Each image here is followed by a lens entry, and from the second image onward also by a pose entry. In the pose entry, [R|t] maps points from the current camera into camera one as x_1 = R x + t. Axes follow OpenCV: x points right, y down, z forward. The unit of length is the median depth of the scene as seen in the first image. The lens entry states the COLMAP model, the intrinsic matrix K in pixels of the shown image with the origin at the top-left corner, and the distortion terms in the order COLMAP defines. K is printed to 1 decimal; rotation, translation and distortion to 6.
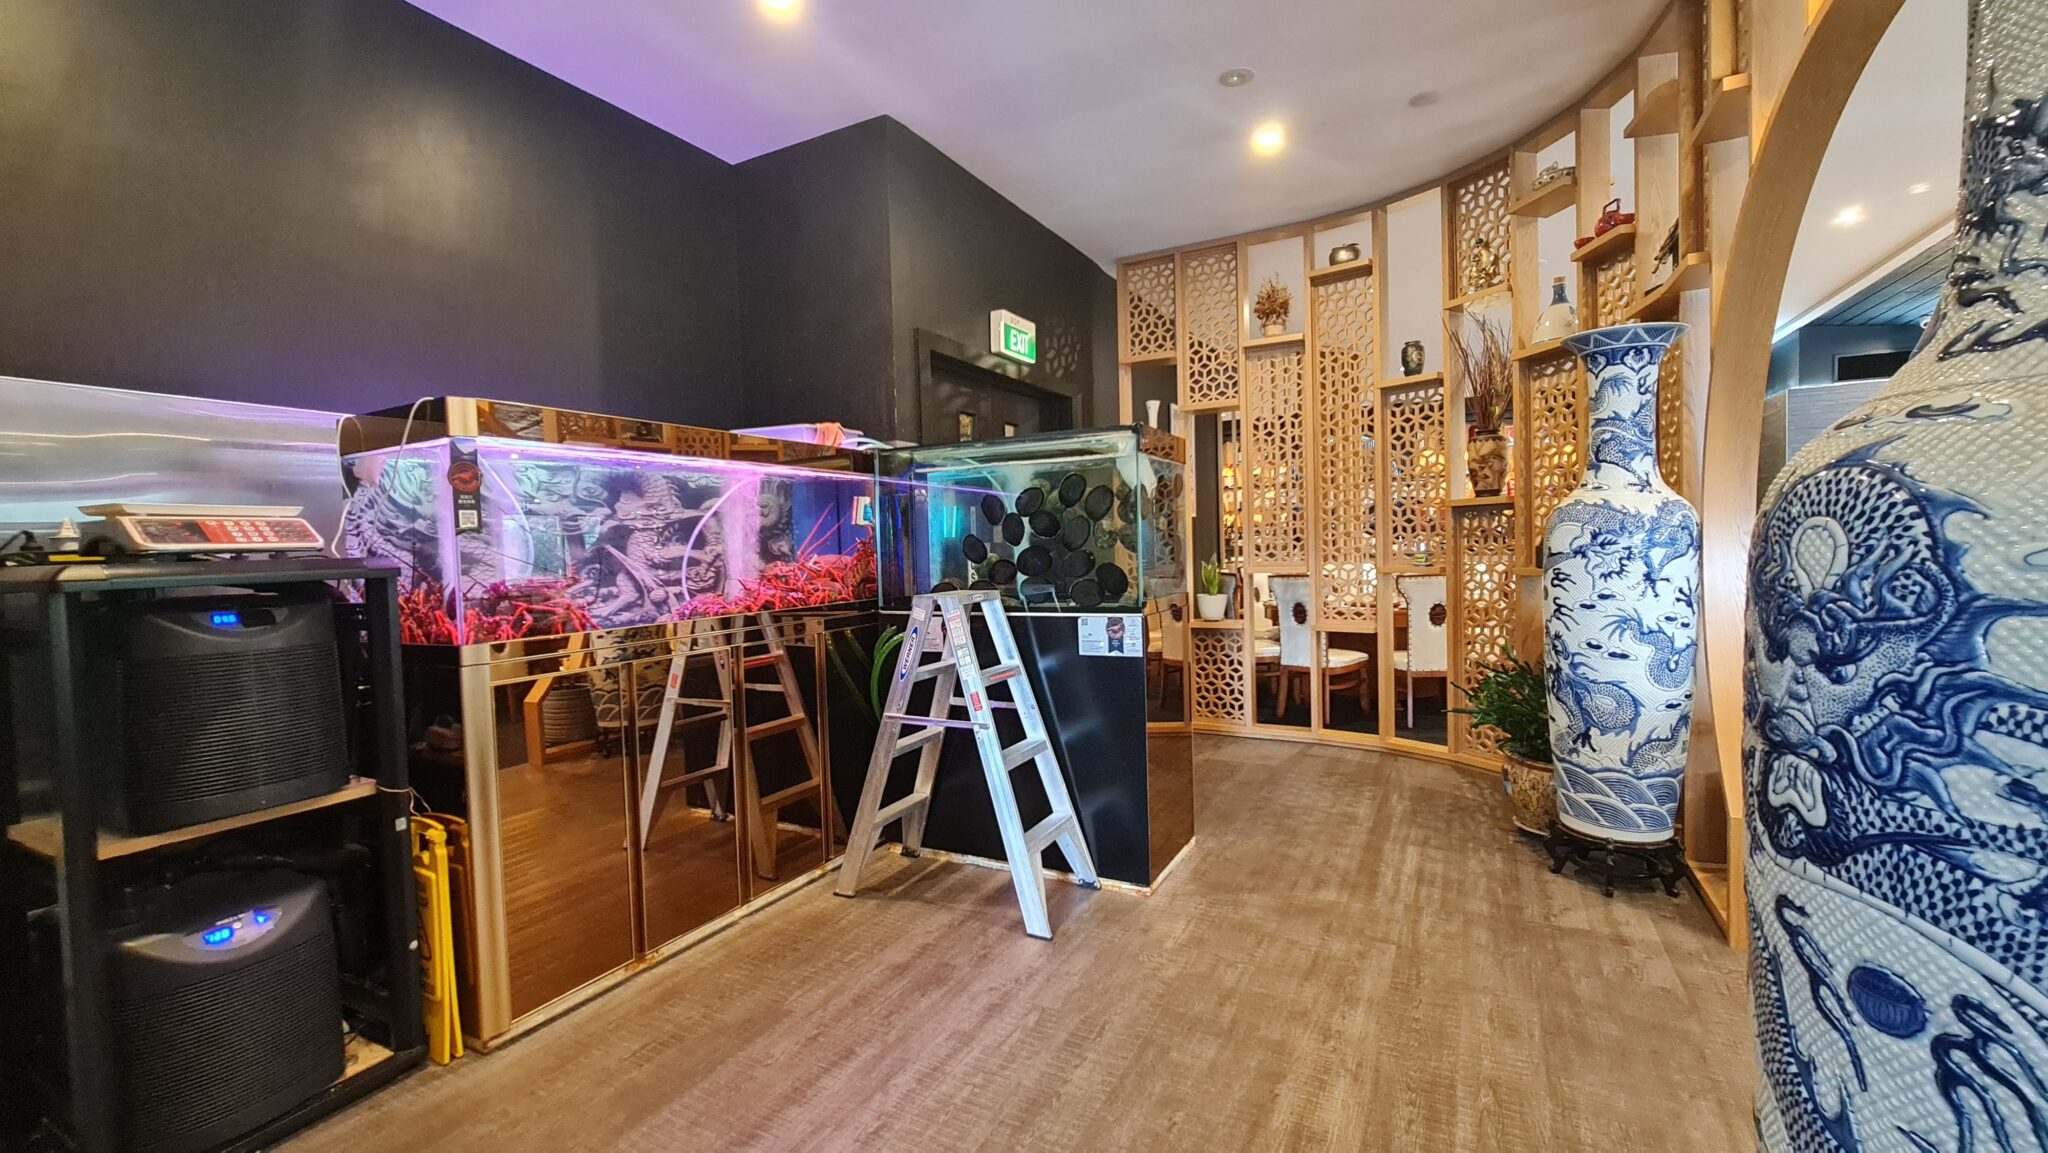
lens RADIAL K [[829.8, 0, 1030.3], [0, 829.8, 572.6], [0, 0, 1]] dist [-0.000399, 0.000807]
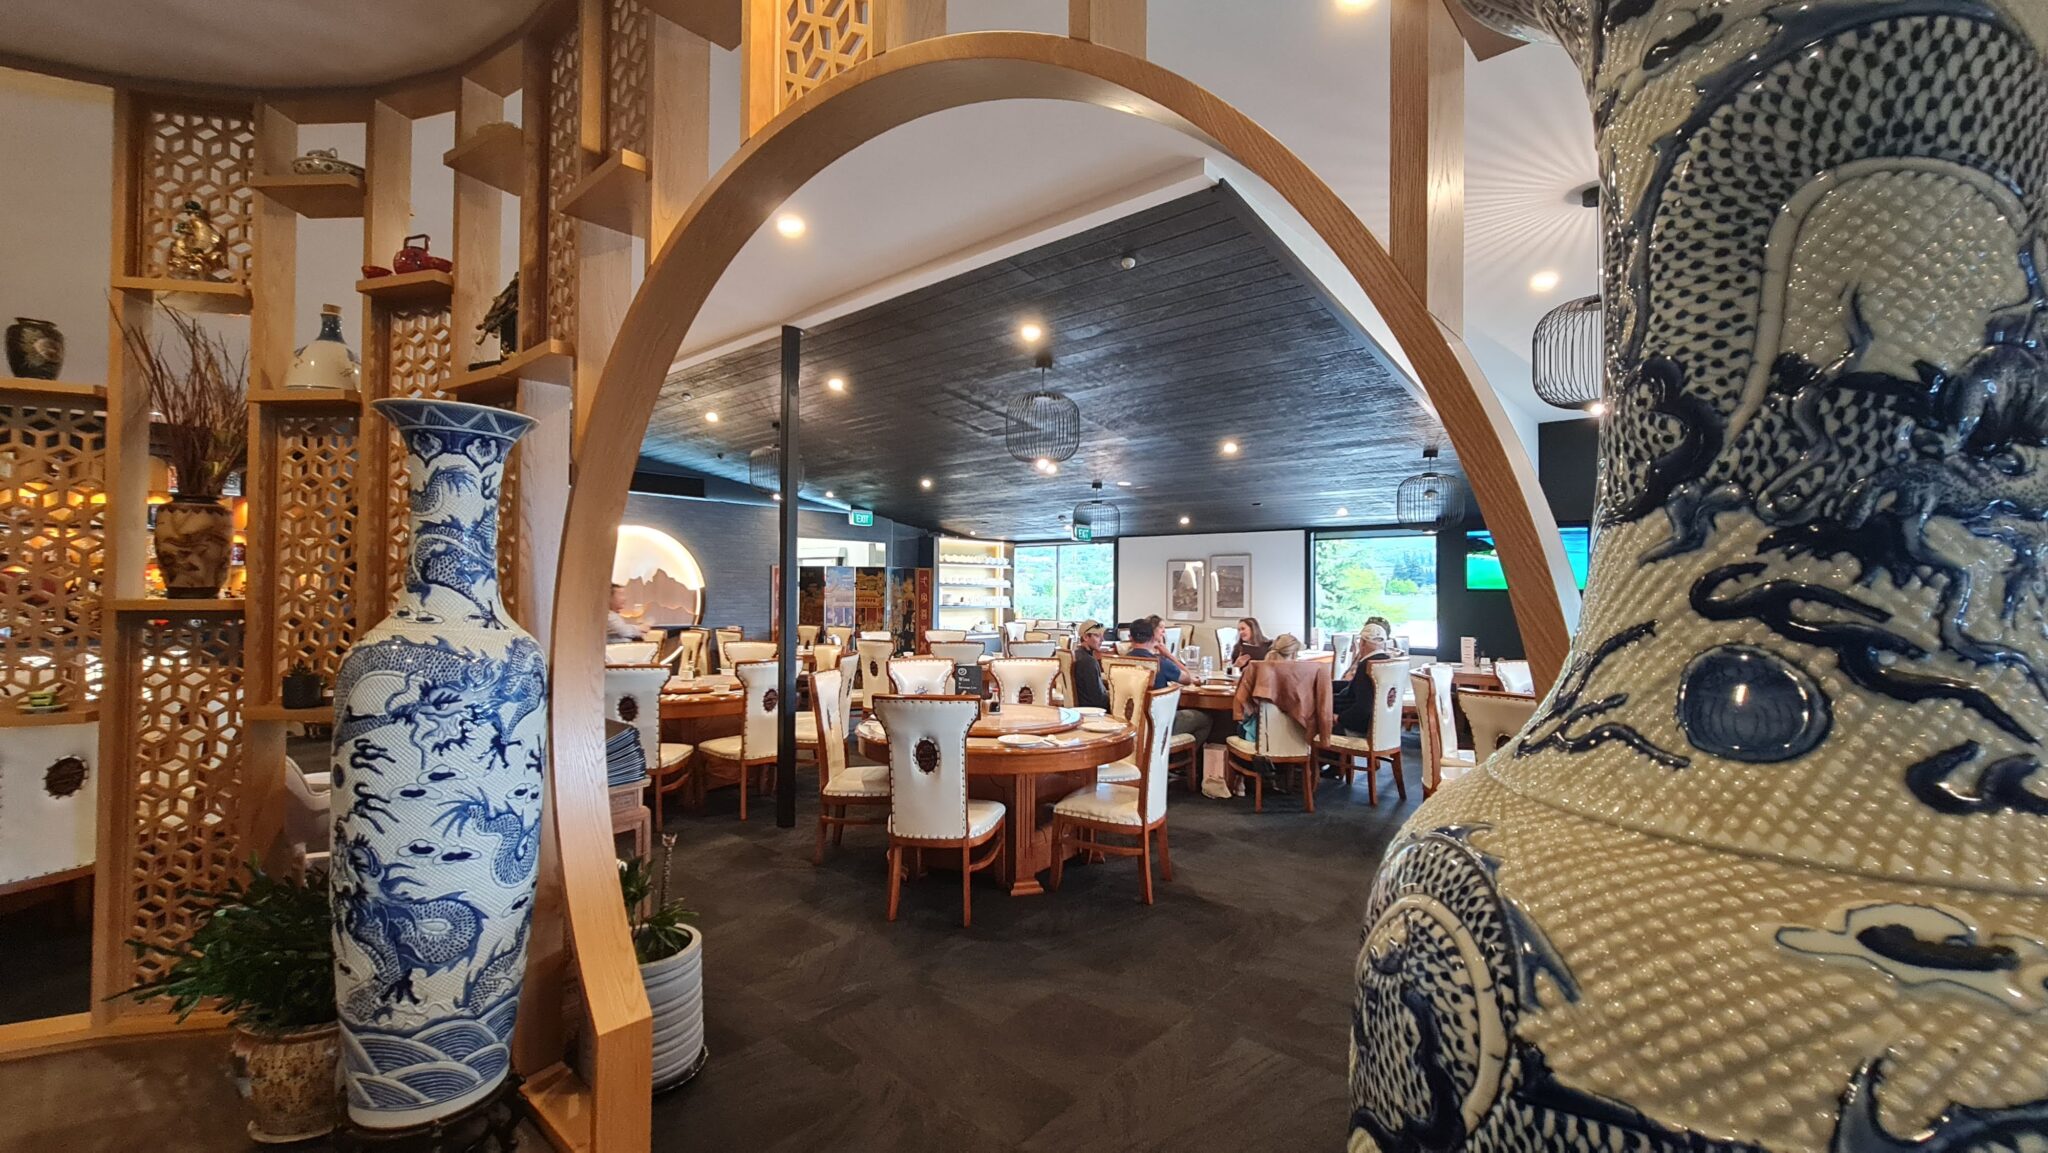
lens RADIAL K [[829.8, 0, 1027.4], [0, 829.8, 573.1], [0, 0, 1]] dist [-0.000399, 0.000807]
pose [[0.230818, 0.047514, 0.971836, 0.110309], [0.023757, 0.998234, -0.054448, -0.090898], [-0.972707, 0.035656, 0.229281, 0.335032]]
